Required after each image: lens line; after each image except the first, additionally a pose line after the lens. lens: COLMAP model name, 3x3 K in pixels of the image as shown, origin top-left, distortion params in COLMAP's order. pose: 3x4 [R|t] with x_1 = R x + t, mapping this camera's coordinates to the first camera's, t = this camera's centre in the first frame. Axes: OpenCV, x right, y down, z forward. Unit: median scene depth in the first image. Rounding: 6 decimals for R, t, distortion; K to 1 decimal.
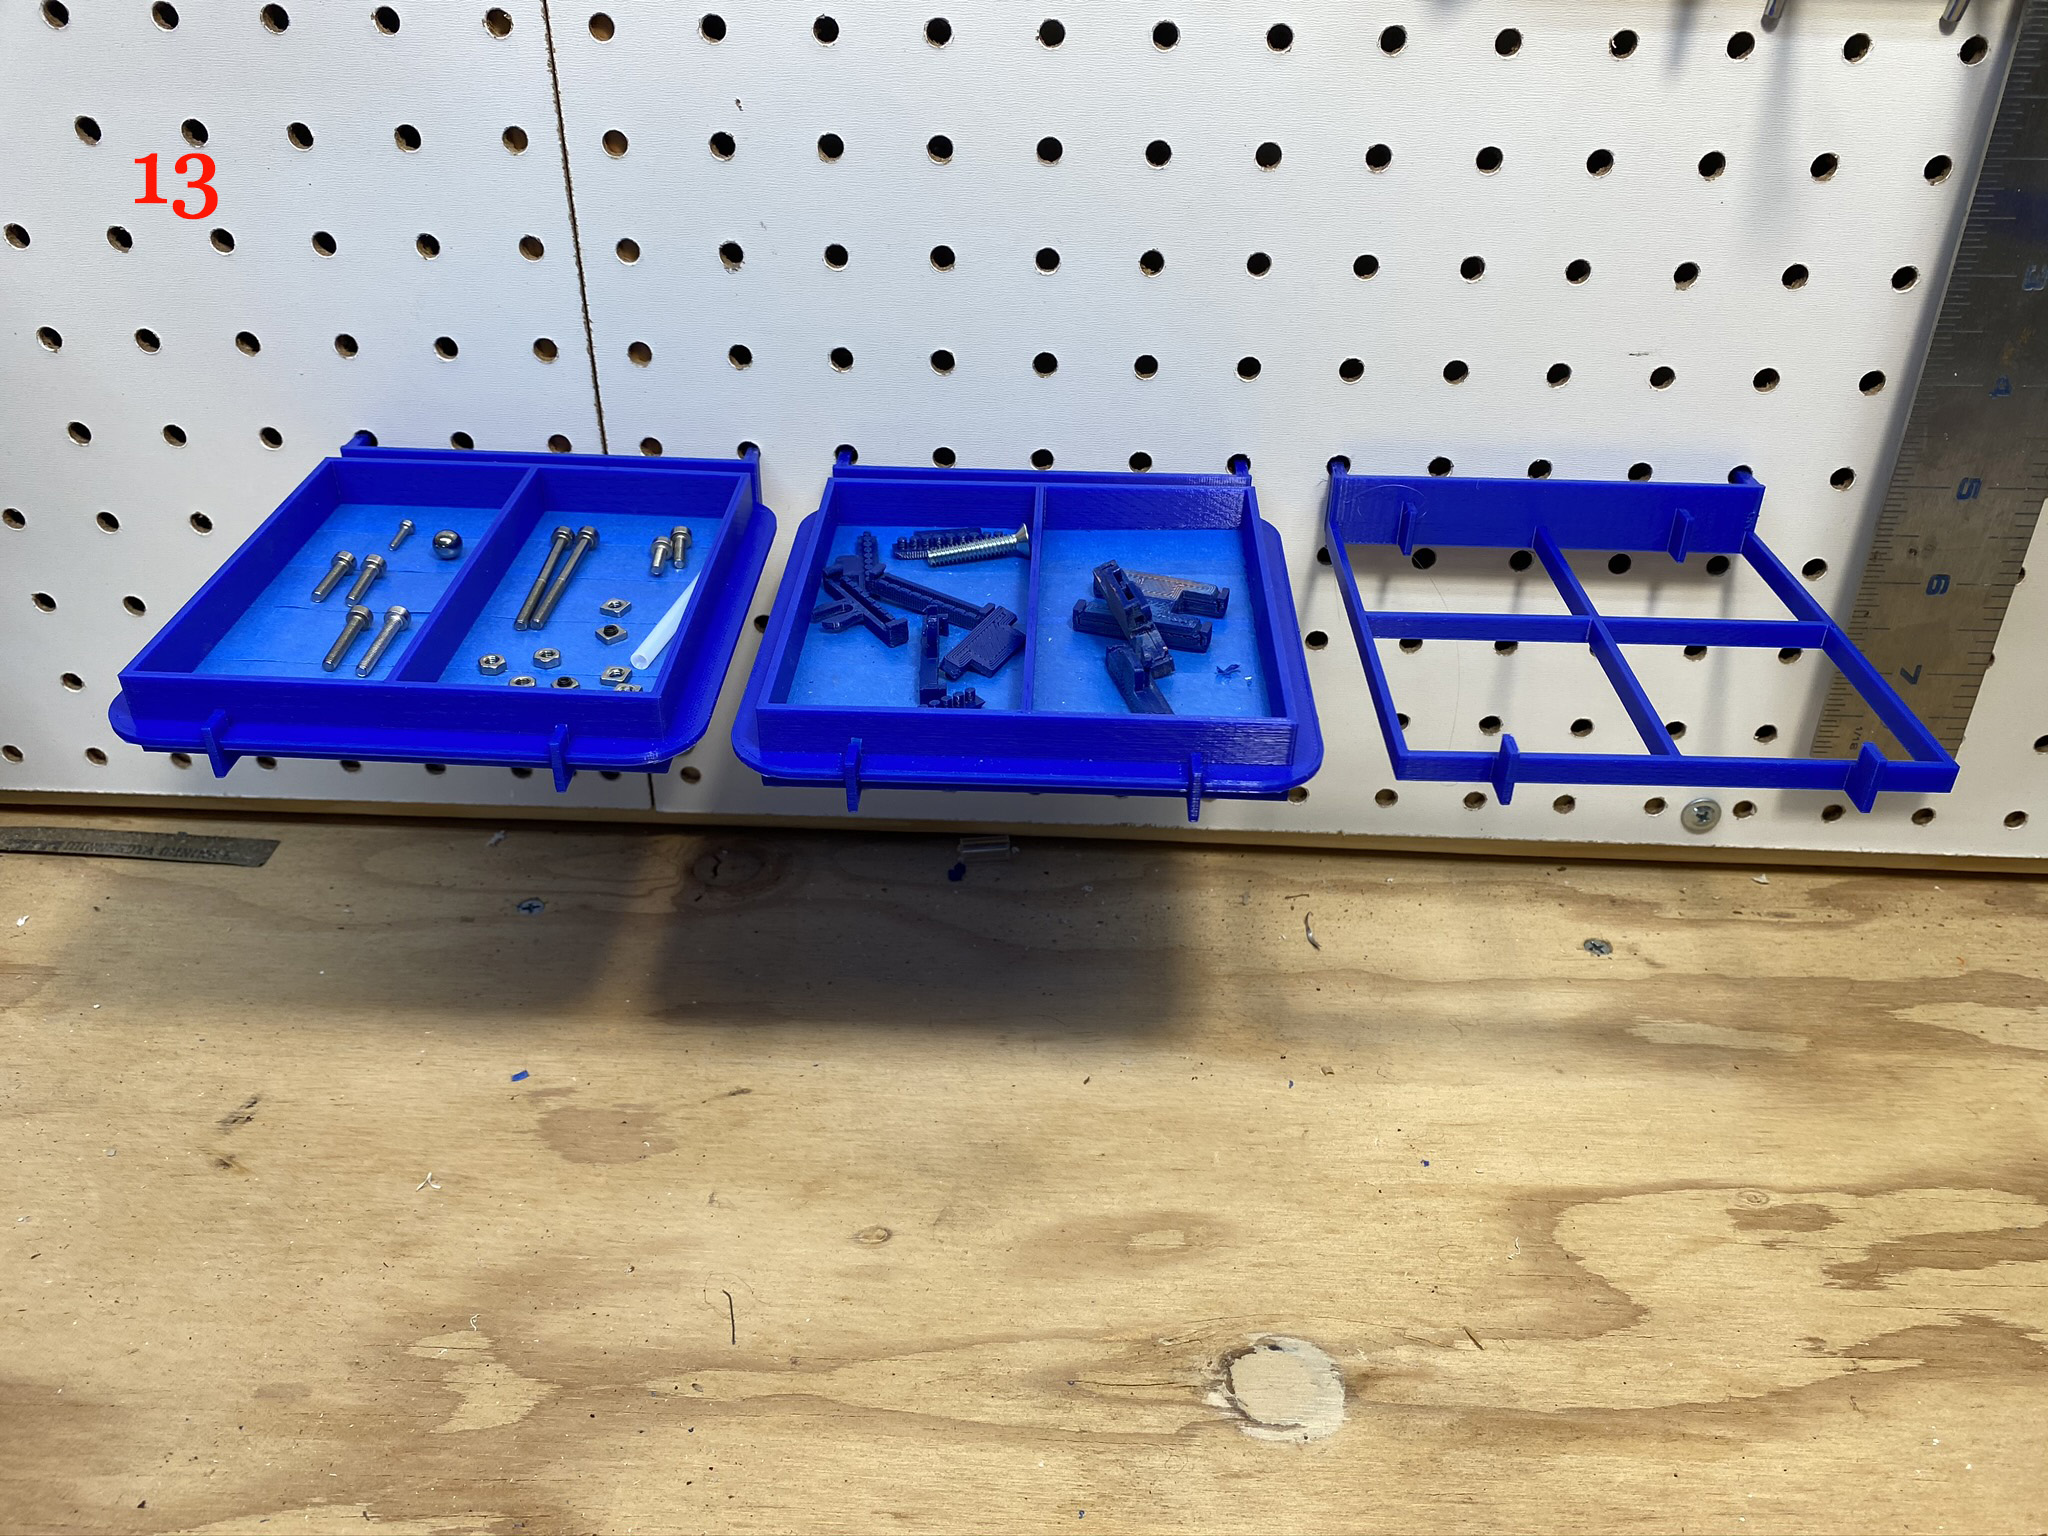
lens RADIAL K [[1596.6, 0, 1024.0], [0, 1596.6, 768.0], [0, 0, 1]] dist [-0.015955, -0.005020]
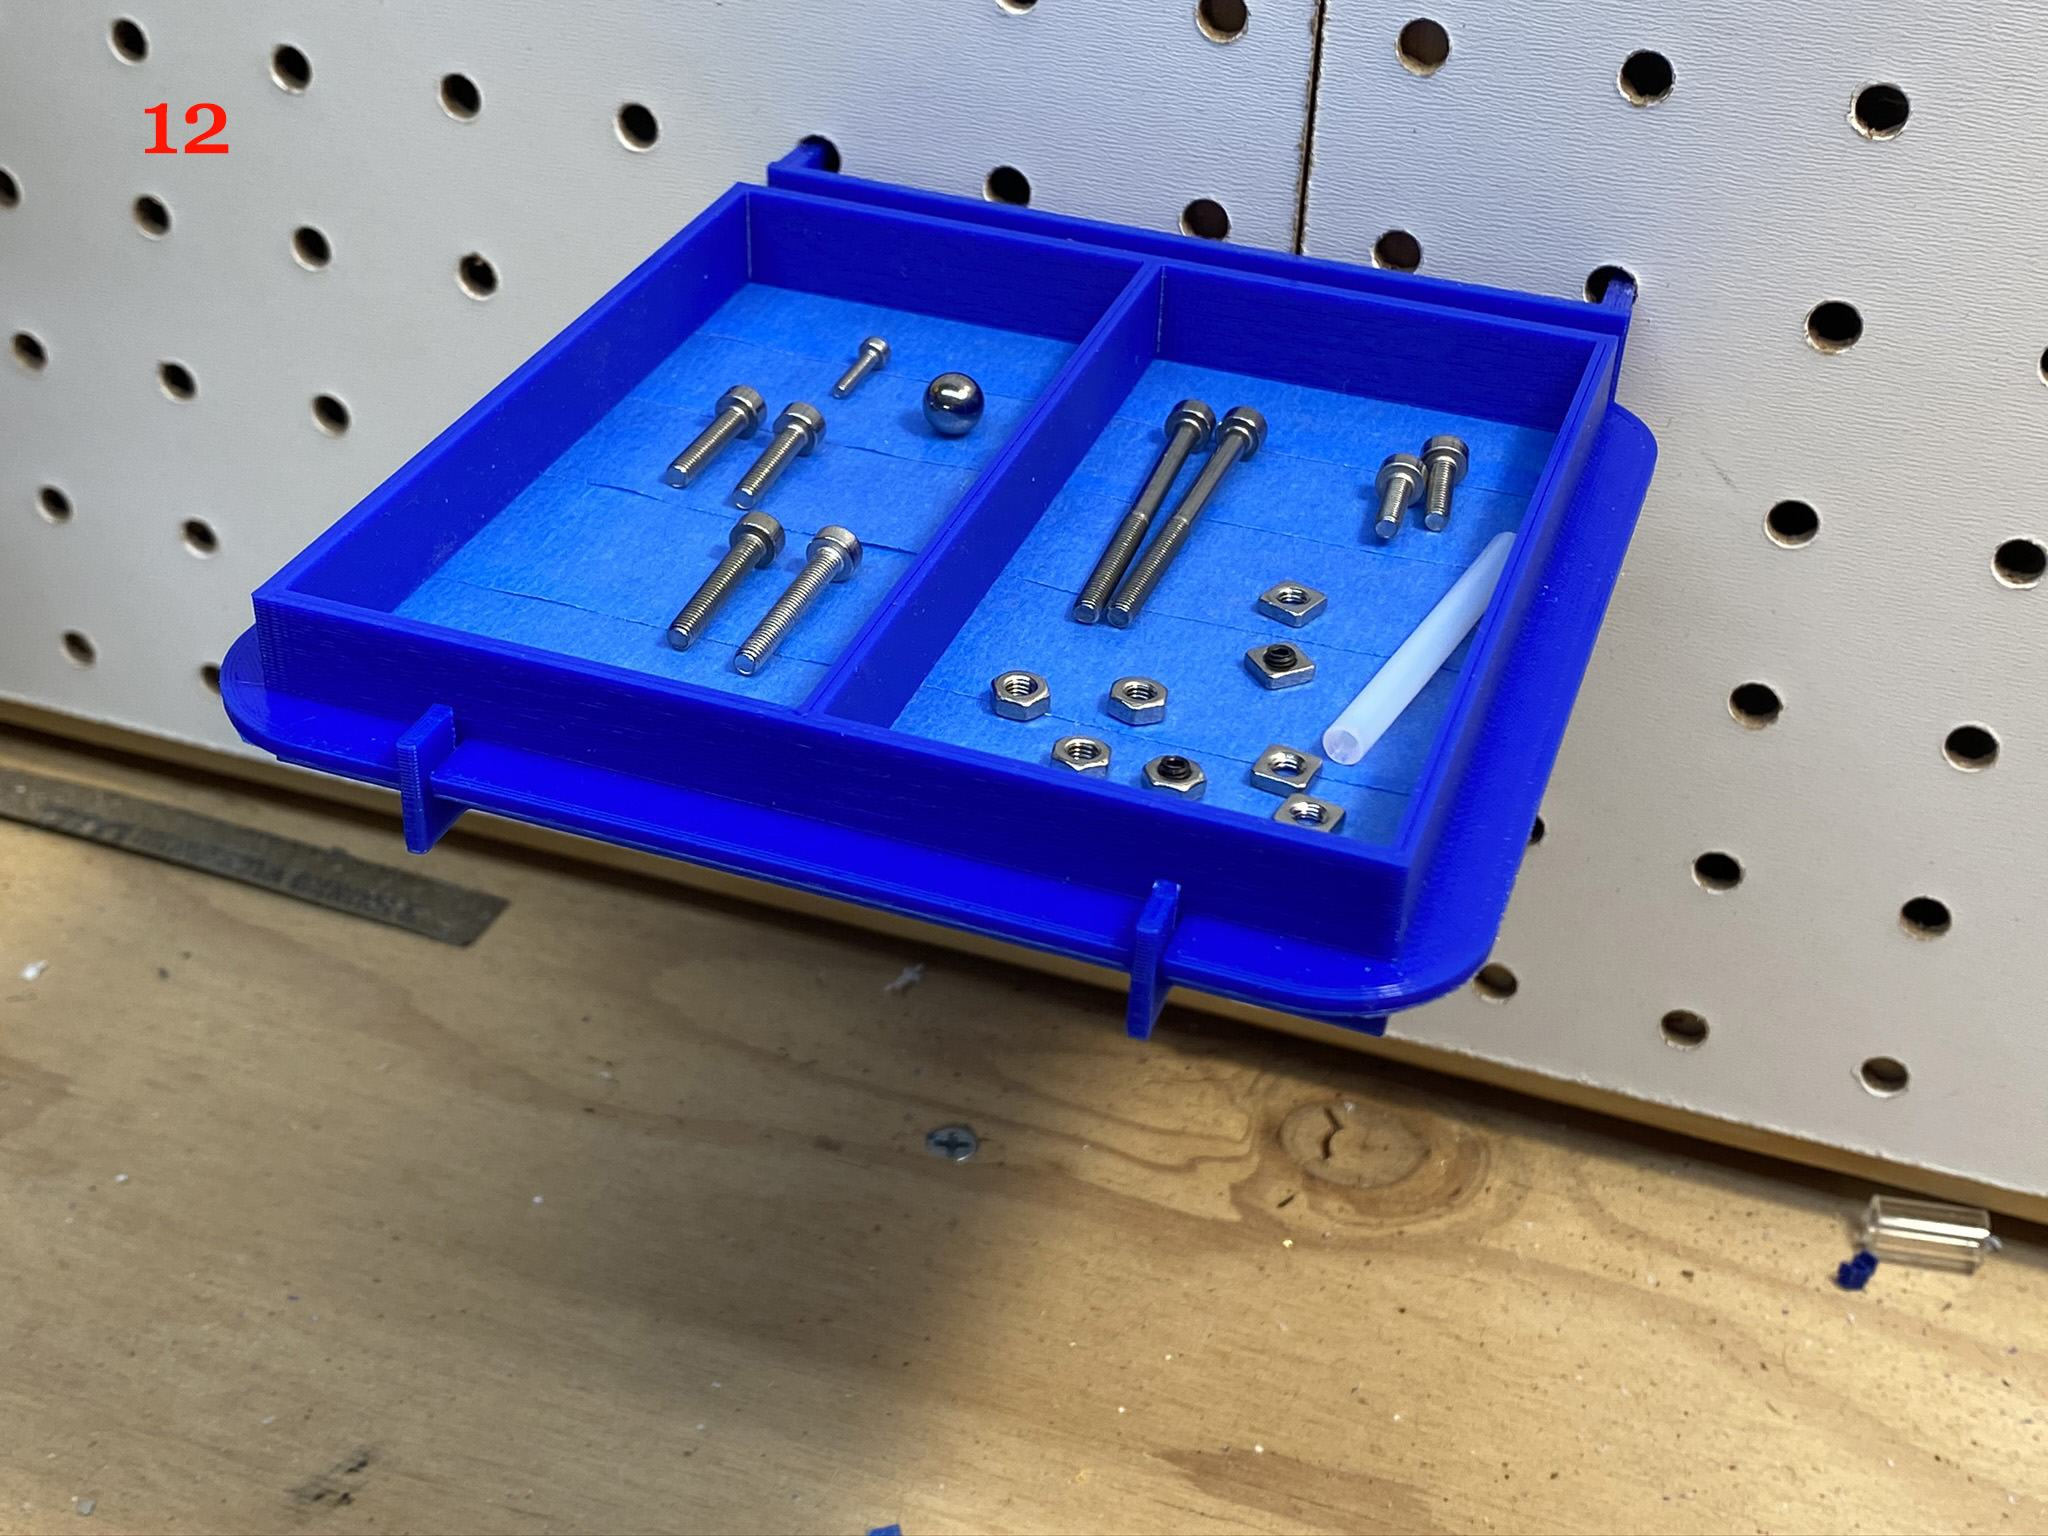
lens RADIAL K [[2637.6, 0, 1024.1], [0, 2637.6, 805.3], [0, 0, 1]] dist [0.265416, -1.165663]
pose [[0.952676, 0.185099, -0.241135, -0.124442], [-0.184712, 0.982489, 0.024414, -0.044586], [0.241432, 0.021282, 0.970184, 0.236142]]
